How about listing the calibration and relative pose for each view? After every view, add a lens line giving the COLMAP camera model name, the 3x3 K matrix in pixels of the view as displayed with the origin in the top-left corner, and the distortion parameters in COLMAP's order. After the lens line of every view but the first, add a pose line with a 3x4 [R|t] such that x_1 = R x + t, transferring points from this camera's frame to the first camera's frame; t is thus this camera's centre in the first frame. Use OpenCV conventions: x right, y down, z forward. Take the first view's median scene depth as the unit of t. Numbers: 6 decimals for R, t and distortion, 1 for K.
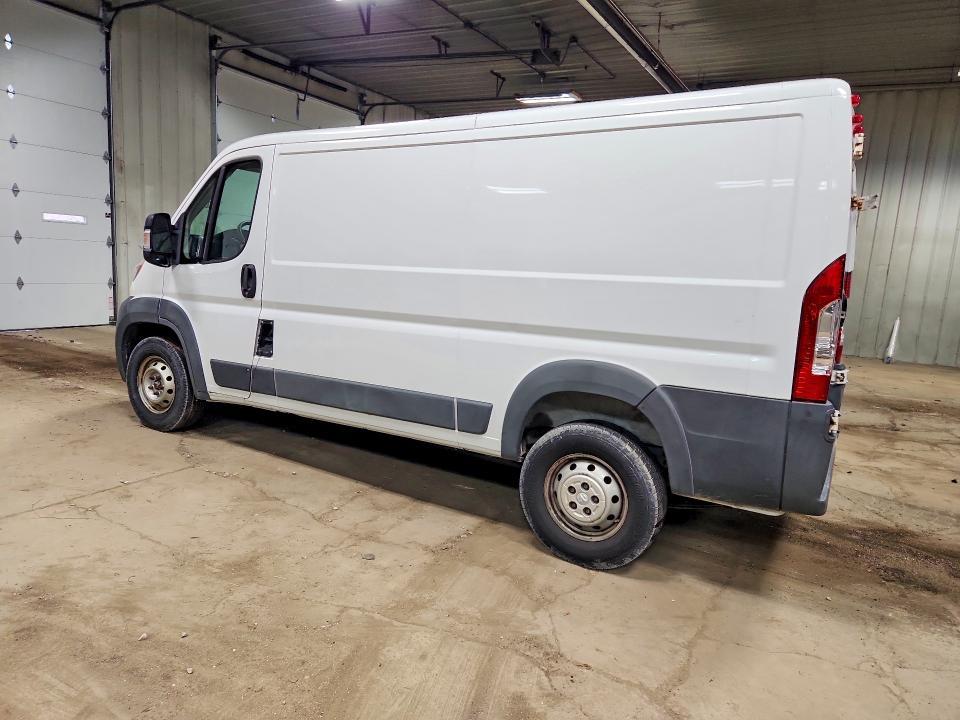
lens RADIAL K [[633.3, 0, 480.0], [0, 633.3, 360.0], [0, 0, 1]] dist [0.001021, 0.000984]
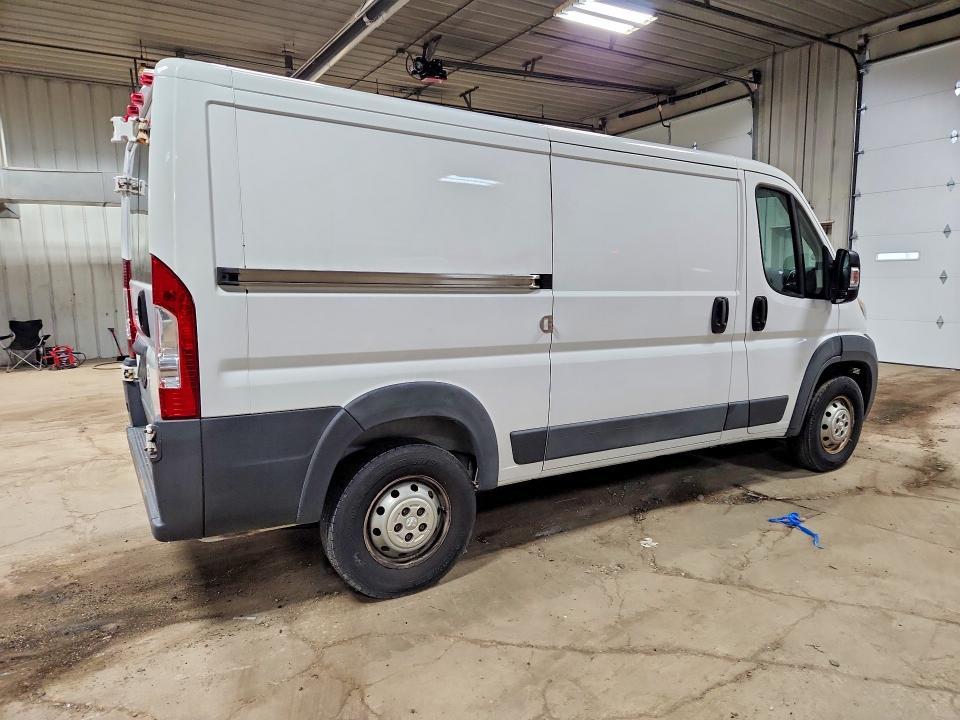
lens RADIAL K [[672.3, 0, 480.0], [0, 672.3, 360.0], [0, 0, 1]] dist [-0.004475, -0.002427]
pose [[-0.477909, 0.041572, -0.877425, 1.014006], [-0.158980, 0.978290, 0.132943, -0.167492], [0.863903, 0.203028, -0.460925, 1.600885]]
